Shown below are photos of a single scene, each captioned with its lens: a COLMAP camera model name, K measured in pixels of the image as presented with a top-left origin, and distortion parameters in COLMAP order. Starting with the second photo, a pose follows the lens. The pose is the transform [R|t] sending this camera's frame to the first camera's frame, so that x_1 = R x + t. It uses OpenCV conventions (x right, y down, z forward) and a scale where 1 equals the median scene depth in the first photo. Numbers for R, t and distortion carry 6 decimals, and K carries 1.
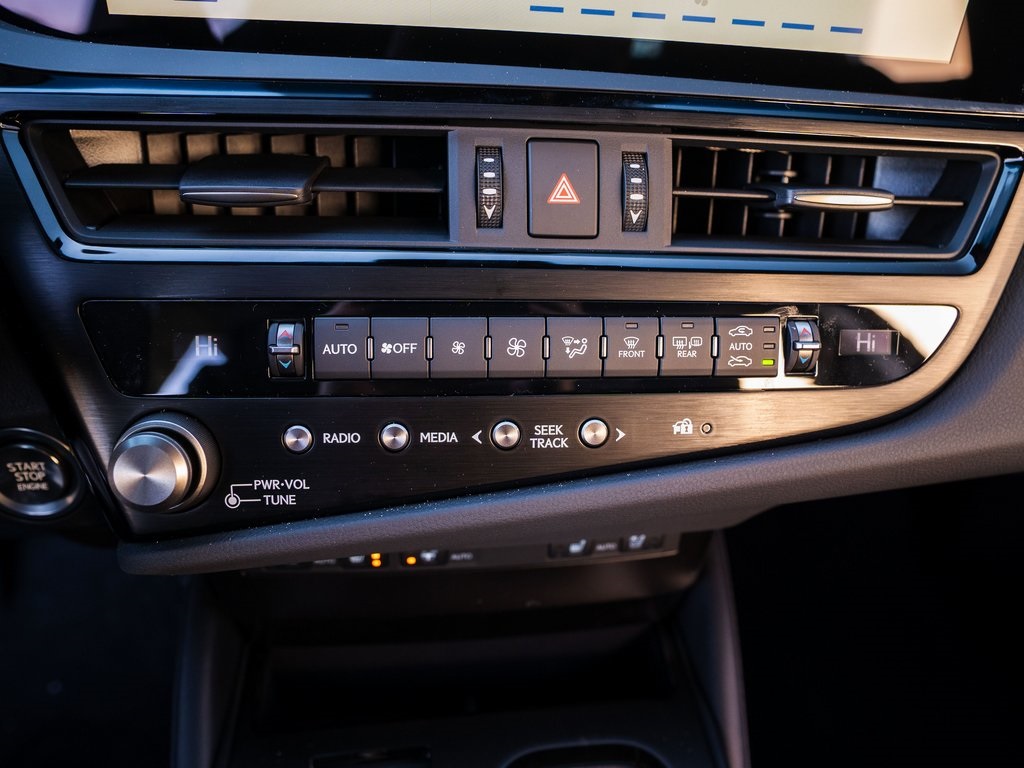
lens RADIAL K [[622.5, 0, 509.9], [0, 622.5, 362.1], [0, 0, 1]] dist [-0.065108, 0.019919]
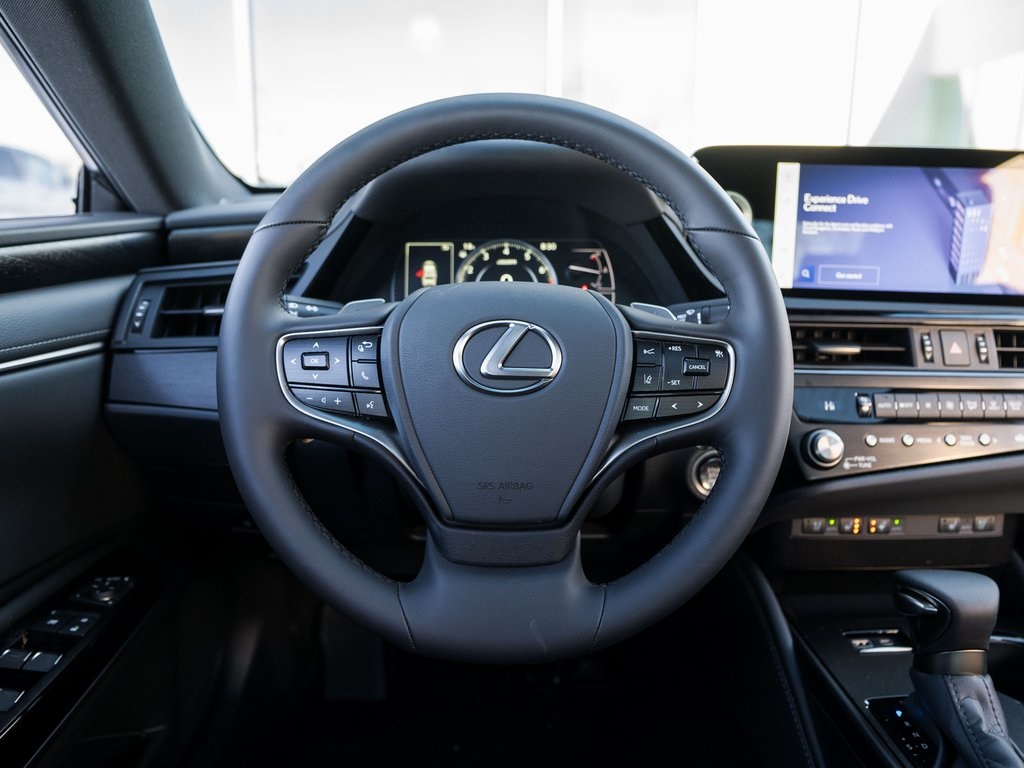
lens RADIAL K [[727.5, 0, 512.9], [0, 727.5, 362.4], [0, 0, 1]] dist [-0.028456, 0.013437]
pose [[0.998581, -0.013911, -0.051407, -1.634868], [-0.003299, 0.947275, -0.320406, 0.767495], [0.053154, 0.320120, 0.945885, -1.978635]]
